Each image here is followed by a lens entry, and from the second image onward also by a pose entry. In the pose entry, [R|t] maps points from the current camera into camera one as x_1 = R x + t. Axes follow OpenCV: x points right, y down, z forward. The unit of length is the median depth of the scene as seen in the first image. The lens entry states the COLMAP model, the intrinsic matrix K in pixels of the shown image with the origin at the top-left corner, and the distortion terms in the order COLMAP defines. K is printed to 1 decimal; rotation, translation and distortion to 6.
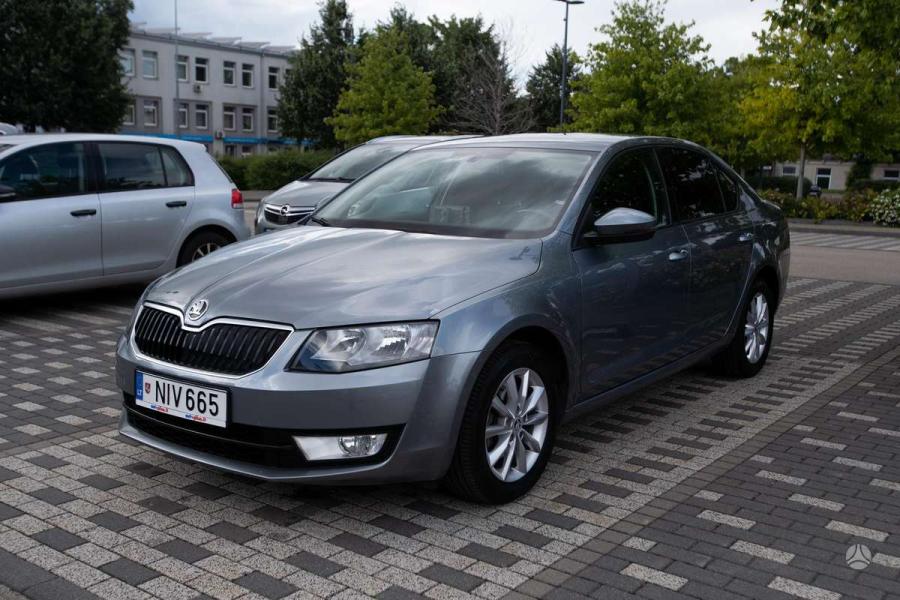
lens RADIAL K [[928.4, 0, 461.5], [0, 928.4, 323.3], [0, 0, 1]] dist [0.016696, 0.000000]
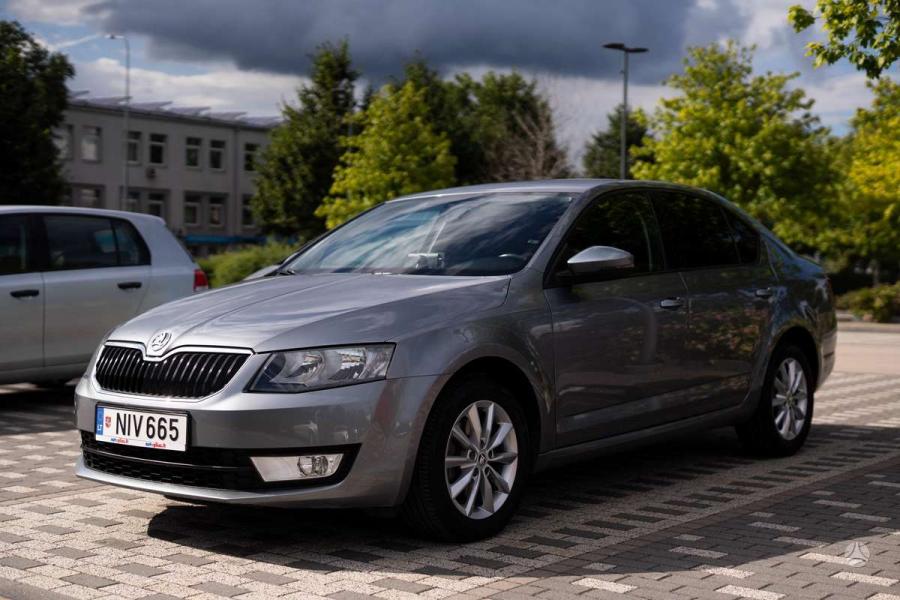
lens RADIAL K [[1301.5, 0, 446.7], [0, 1301.5, 298.9], [0, 0, 1]] dist [0.030179, 0.000000]
pose [[0.998718, -0.016819, -0.047743, 0.089446], [0.009534, 0.988804, -0.148919, 0.142601], [0.049713, 0.148272, 0.987696, -0.363732]]
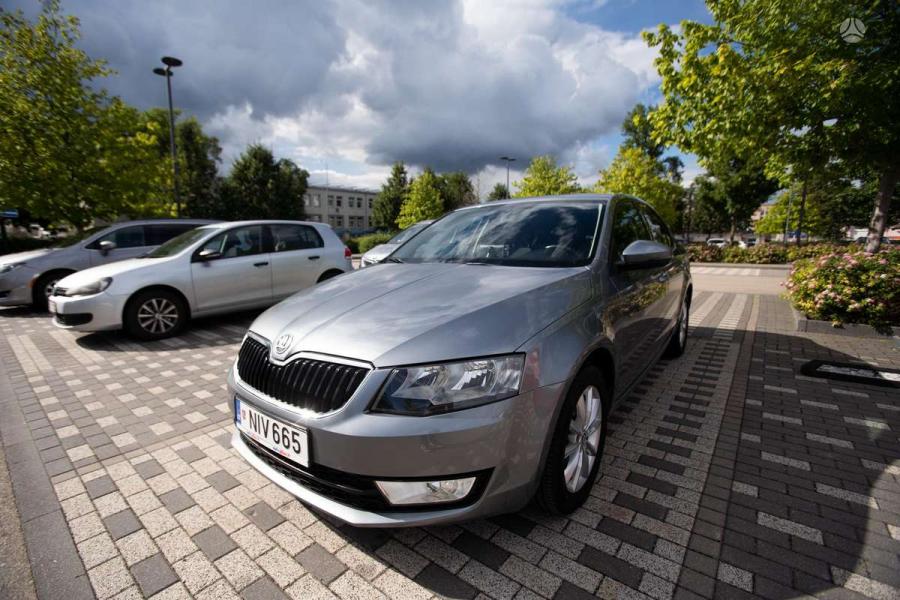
lens RADIAL K [[406.9, 0, 441.3], [0, 406.9, 307.6], [0, 0, 1]] dist [-0.042565, 0.009042]
pose [[0.998990, -0.027218, -0.035741, -0.082240], [0.026959, 0.999607, -0.007713, -0.042855], [0.035937, 0.006741, 0.999331, 0.509235]]
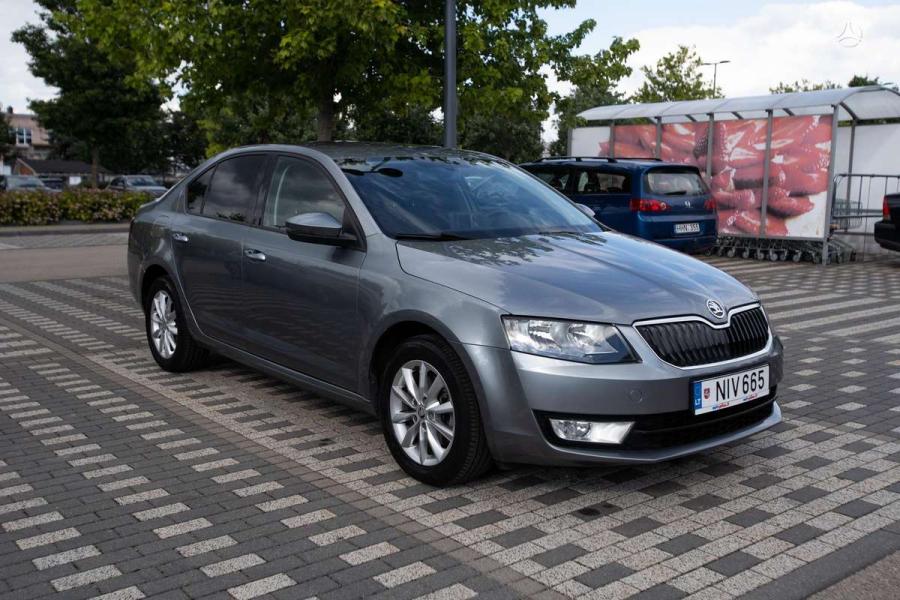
lens RADIAL K [[928.4, 0, 449.6], [0, 928.4, 307.8], [0, 0, 1]] dist [0.016696, 0.000000]
pose [[0.229905, -0.156718, 0.960512, -1.308038], [0.166140, 0.978782, 0.119932, -0.185062], [-0.958927, 0.132006, 0.251063, 0.946511]]
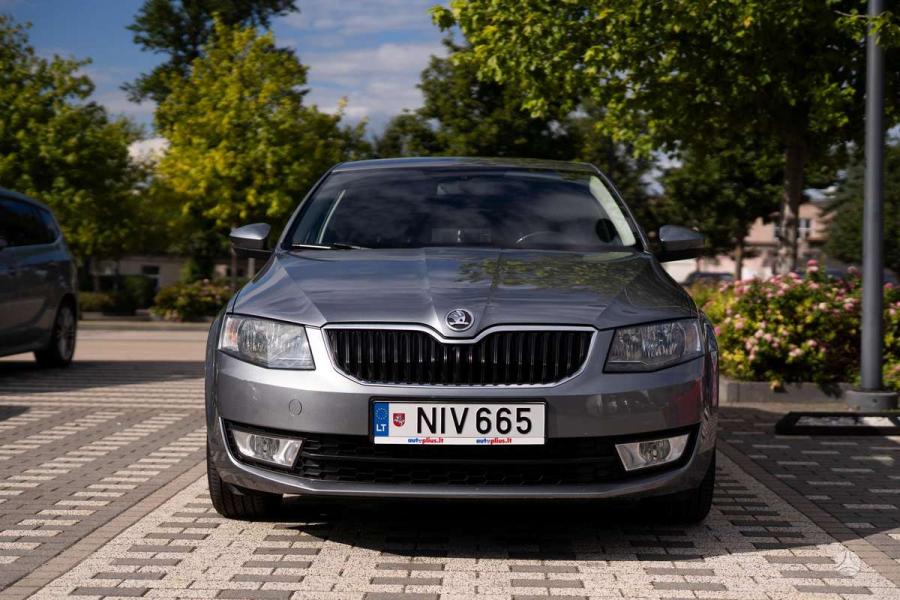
lens RADIAL K [[1380.1, 0, 441.9], [0, 1380.1, 295.2], [0, 0, 1]] dist [0.025510, 0.000000]
pose [[0.812544, -0.017233, 0.582645, -0.956379], [0.103898, 0.987838, -0.115676, 0.100014], [-0.573566, 0.154528, 0.804452, -0.014855]]
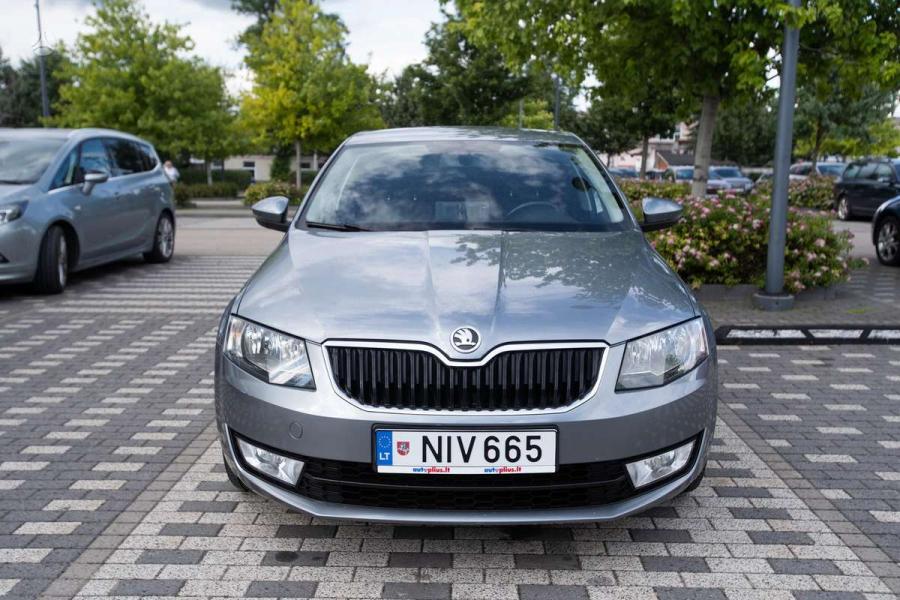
lens RADIAL K [[865.8, 0, 443.9], [0, 865.8, 308.9], [0, 0, 1]] dist [0.022519, 0.000000]
pose [[0.809556, -0.112389, 0.576184, -0.676371], [0.111091, 0.993098, 0.037626, -0.066271], [-0.576436, 0.033549, 0.816453, 0.360561]]
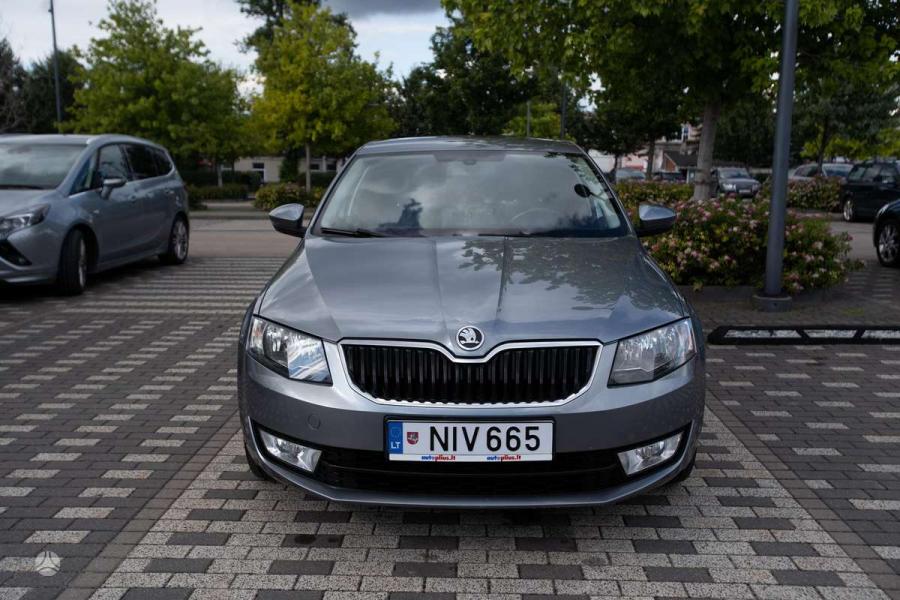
lens RADIAL K [[865.8, 0, 444.7], [0, 865.8, 307.7], [0, 0, 1]] dist [0.022519, 0.000000]
pose [[0.814522, -0.111248, 0.569366, -0.710834], [0.111327, 0.993175, 0.034792, -0.069193], [-0.569350, 0.035047, 0.821348, 0.308264]]
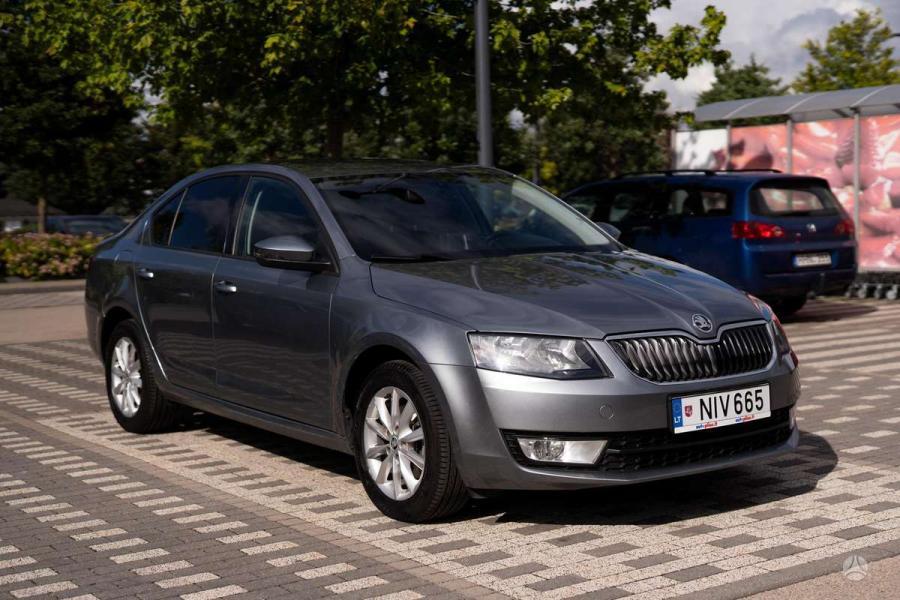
lens RADIAL K [[1380.1, 0, 483.3], [0, 1380.1, 298.9], [0, 0, 1]] dist [0.025510, 0.000000]
pose [[0.278212, -0.090981, 0.956201, -1.677558], [0.192614, 0.980567, 0.037257, -0.133887], [-0.941009, 0.173812, 0.290330, 0.718578]]
